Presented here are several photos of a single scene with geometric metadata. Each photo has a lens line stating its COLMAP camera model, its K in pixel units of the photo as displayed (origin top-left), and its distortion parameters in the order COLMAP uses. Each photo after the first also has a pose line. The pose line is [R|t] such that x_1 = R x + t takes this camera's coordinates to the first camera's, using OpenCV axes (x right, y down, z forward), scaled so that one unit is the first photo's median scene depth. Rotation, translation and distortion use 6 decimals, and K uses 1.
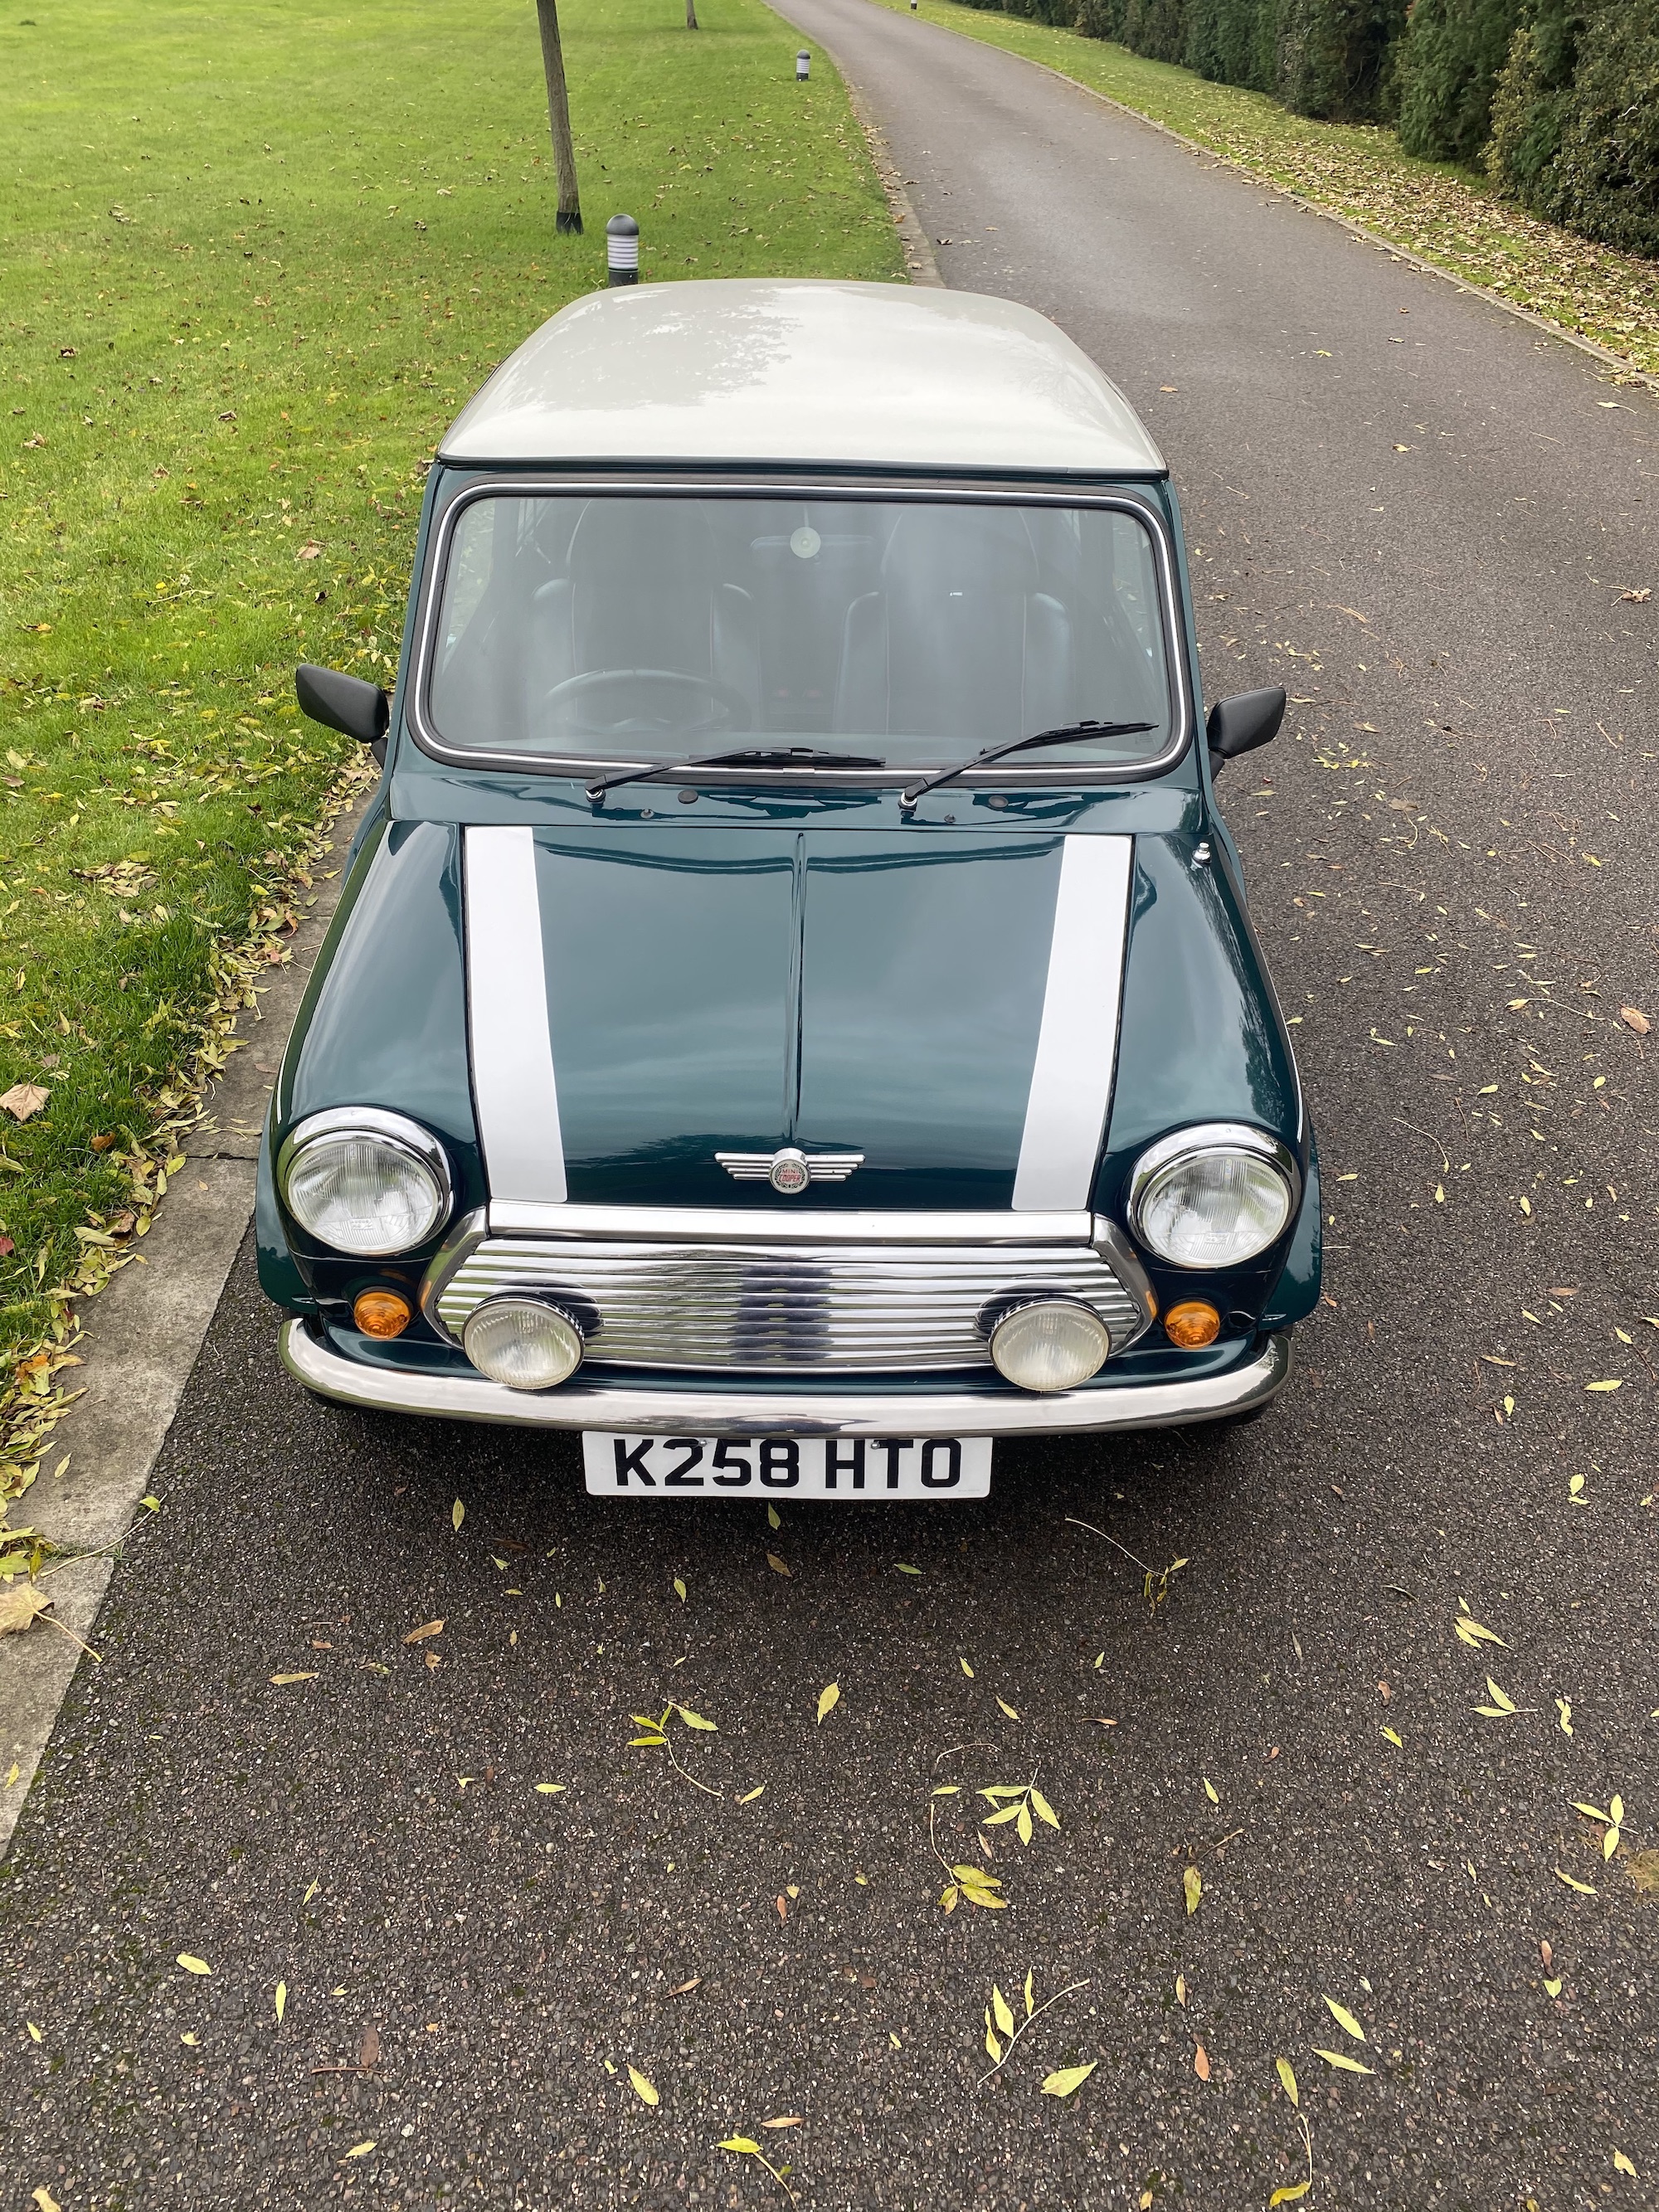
lens RADIAL K [[1683.0, 0, 830.2], [0, 1683.0, 1069.2], [0, 0, 1]] dist [0.013944, -0.012636]
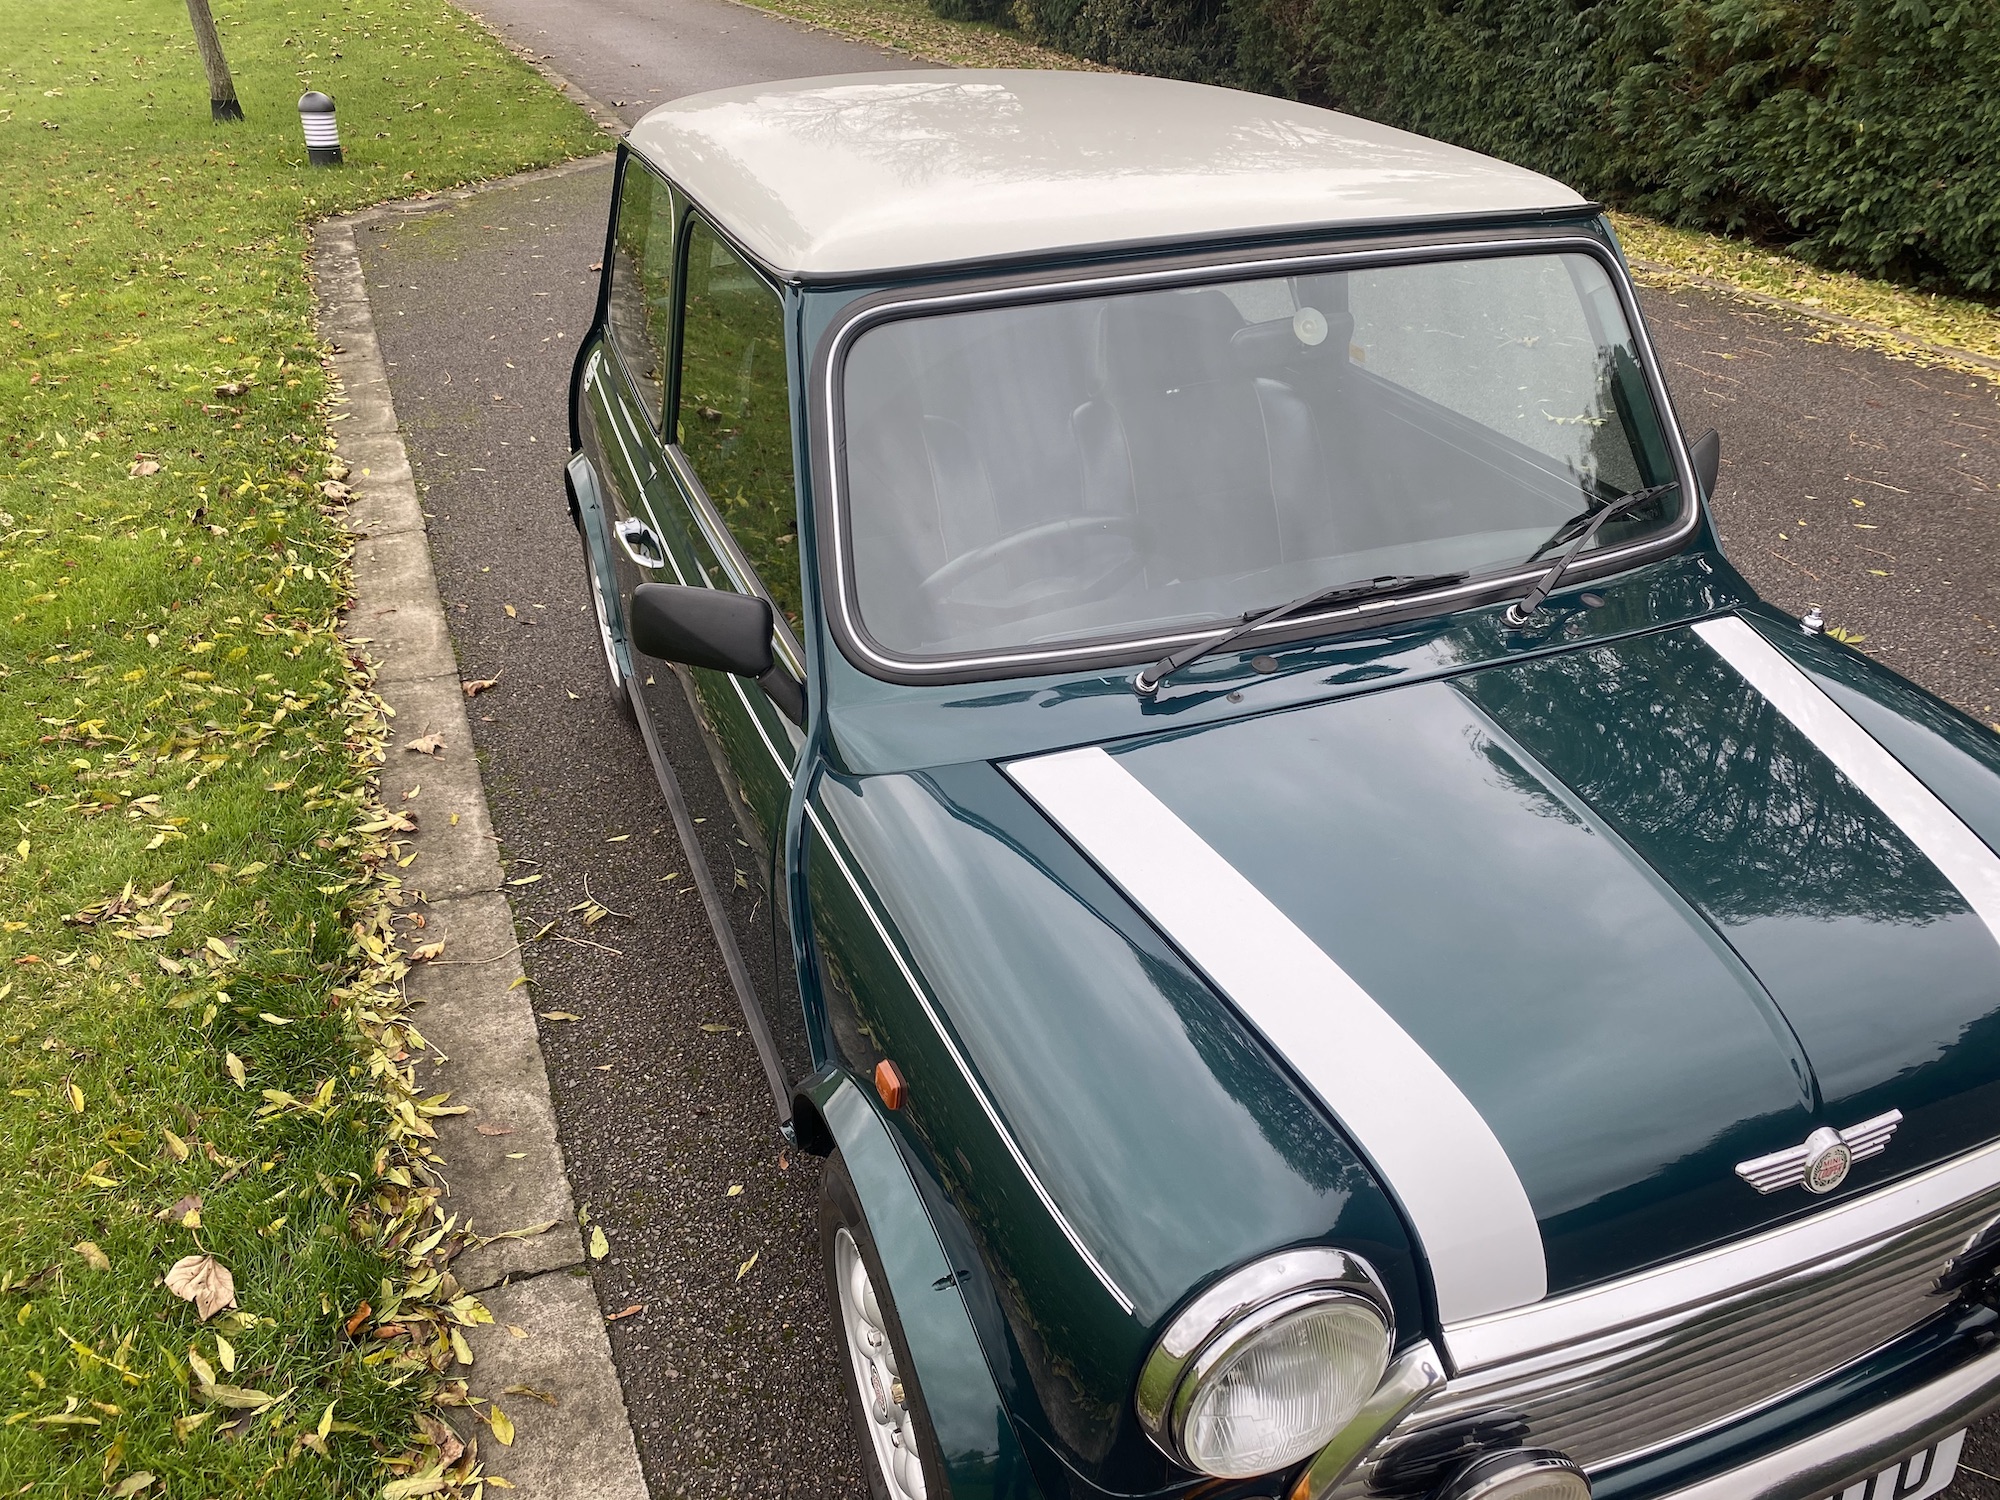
lens RADIAL K [[1521.6, 0, 1010.6], [0, 1521.6, 746.8], [0, 0, 1]] dist [0.013944, -0.012636]
pose [[0.931424, -0.198269, 0.305186, -0.453730], [0.217045, 0.975745, -0.028511, -0.147664], [-0.292131, 0.092795, 0.951866, 0.434677]]
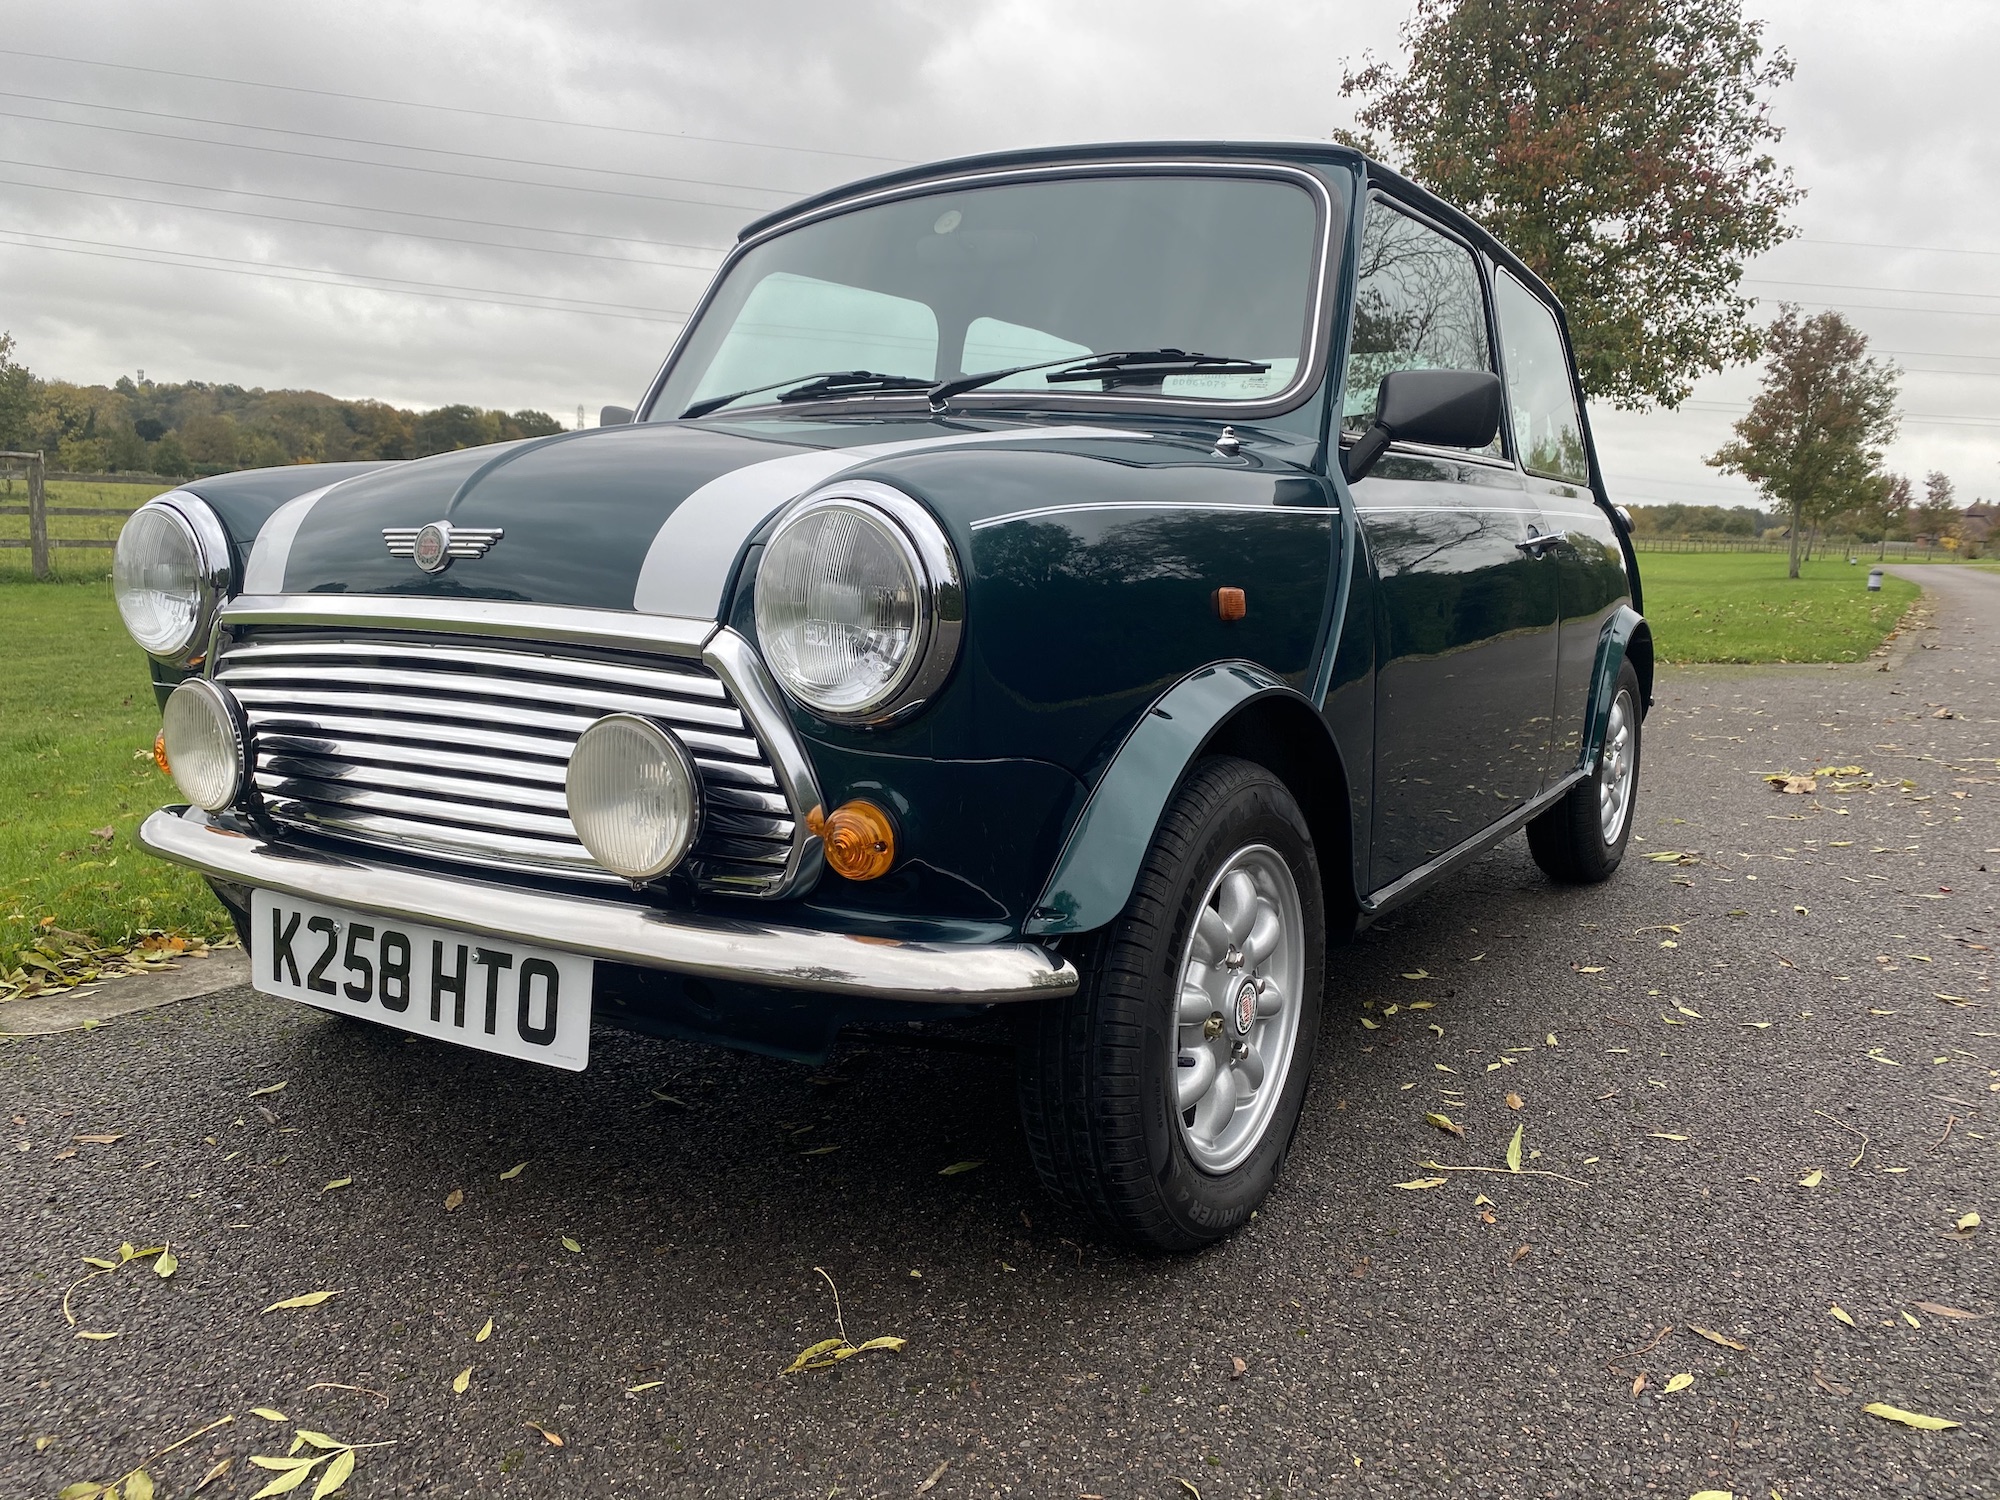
lens RADIAL K [[1521.6, 0, 1002.2], [0, 1521.6, 764.8], [0, 0, 1]] dist [0.013944, -0.012636]
pose [[0.842112, 0.056625, -0.536322, 0.577282], [-0.286645, 0.889366, -0.356179, 0.317799], [0.456817, 0.453677, 0.765177, 0.538923]]
